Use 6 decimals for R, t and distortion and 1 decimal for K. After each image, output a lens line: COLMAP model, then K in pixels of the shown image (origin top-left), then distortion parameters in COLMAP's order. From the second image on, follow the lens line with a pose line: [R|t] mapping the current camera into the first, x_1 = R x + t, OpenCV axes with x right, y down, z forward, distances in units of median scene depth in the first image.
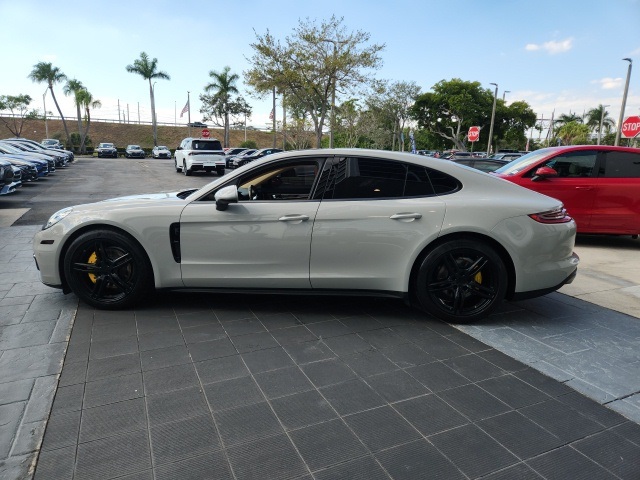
lens RADIAL K [[421.7, 0, 326.2], [0, 421.7, 238.1], [0, 0, 1]] dist [0.074237, -0.058838]
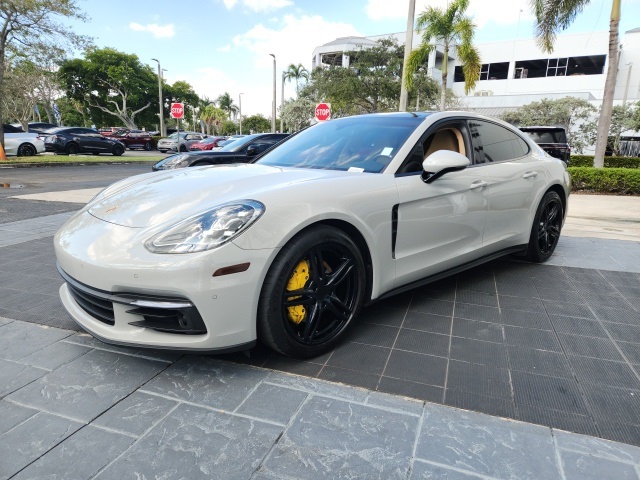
lens RADIAL K [[421.7, 0, 326.2], [0, 421.7, 238.1], [0, 0, 1]] dist [0.074237, -0.058838]
pose [[0.693162, -0.161461, 0.702465, -0.079779], [0.131051, 0.986575, 0.097448, -0.005490], [-0.708768, 0.024511, 0.705015, 0.047314]]
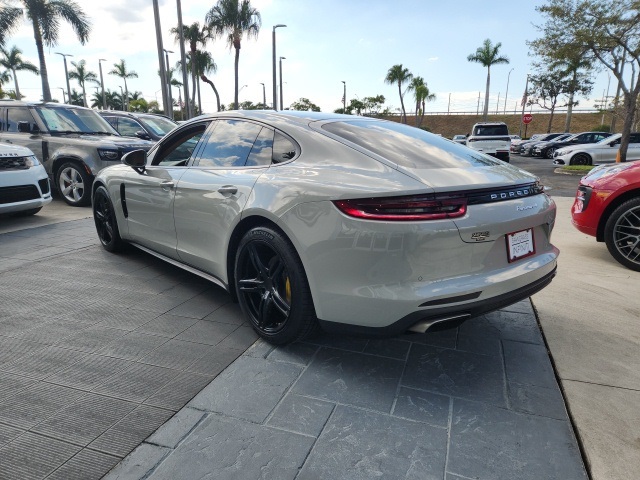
lens RADIAL K [[422.5, 0, 324.5], [0, 422.5, 246.2], [0, 0, 1]] dist [0.077710, -0.064755]
pose [[0.714787, 0.154520, -0.682058, 0.071413], [-0.128288, 0.987706, 0.089321, -0.003381], [0.687475, 0.023654, 0.725822, 0.043443]]
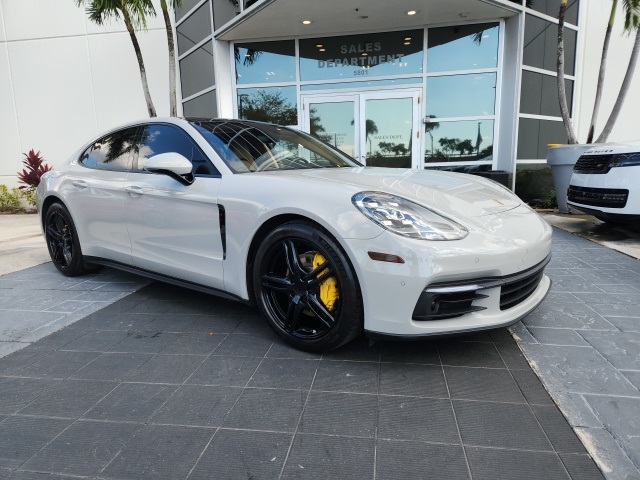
lens RADIAL K [[430.5, 0, 320.5], [0, 430.5, 233.6], [0, 0, 1]] dist [0.072187, -0.063481]
pose [[-0.824840, -0.085118, 0.558922, -0.072923], [0.114357, 0.943048, 0.312381, -0.024697], [-0.553680, 0.321581, -0.768130, 0.167975]]
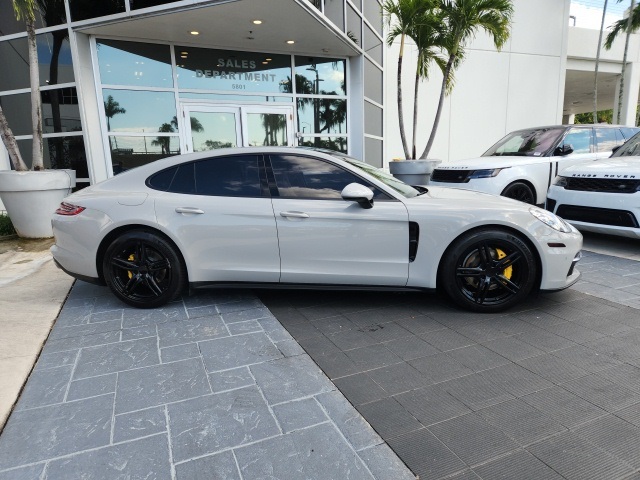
lens RADIAL K [[421.7, 0, 326.2], [0, 421.7, 238.1], [0, 0, 1]] dist [0.074237, -0.058838]
pose [[-0.999731, -0.001418, 0.023159, -0.011501], [0.007067, 0.932100, 0.362132, -0.037627], [-0.022100, 0.362198, -0.931839, 0.204663]]
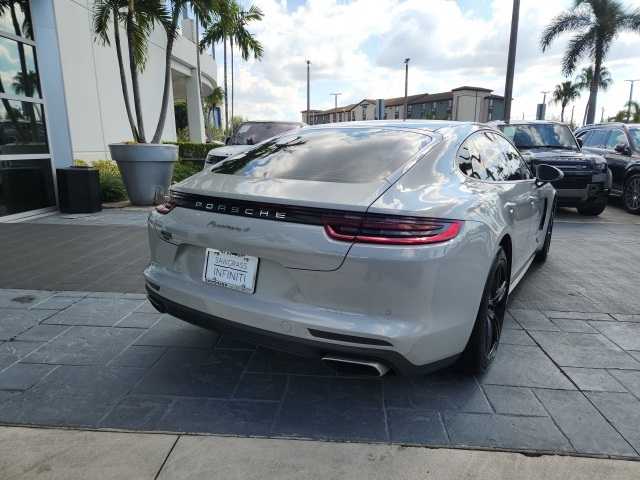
lens RADIAL K [[426.8, 0, 332.1], [0, 426.8, 238.1], [0, 0, 1]] dist [0.076106, -0.065861]
pose [[-0.476871, 0.152683, -0.865611, 0.086016], [-0.190745, 0.943353, 0.271479, -0.019758], [0.858027, 0.294571, -0.420734, 0.128279]]
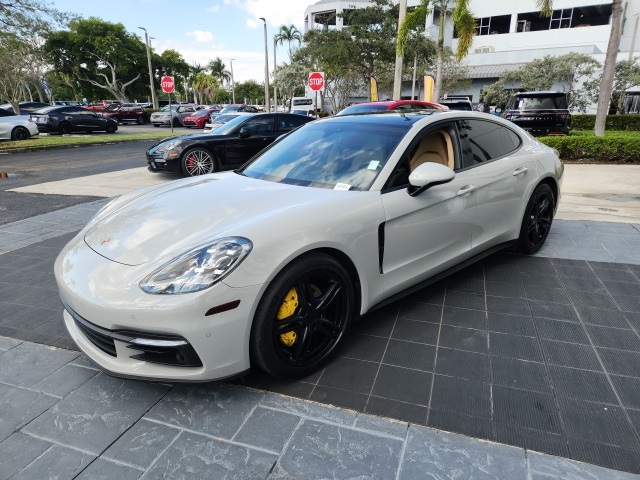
lens RADIAL K [[422.7, 0, 320.0], [0, 422.7, 240.0], [0, 0, 1]] dist [0.069828, -0.054877]
pose [[0.696434, -0.242176, 0.675522, -0.078354], [0.164753, 0.970150, 0.177948, -0.013133], [-0.698453, -0.012634, 0.715545, 0.044804]]
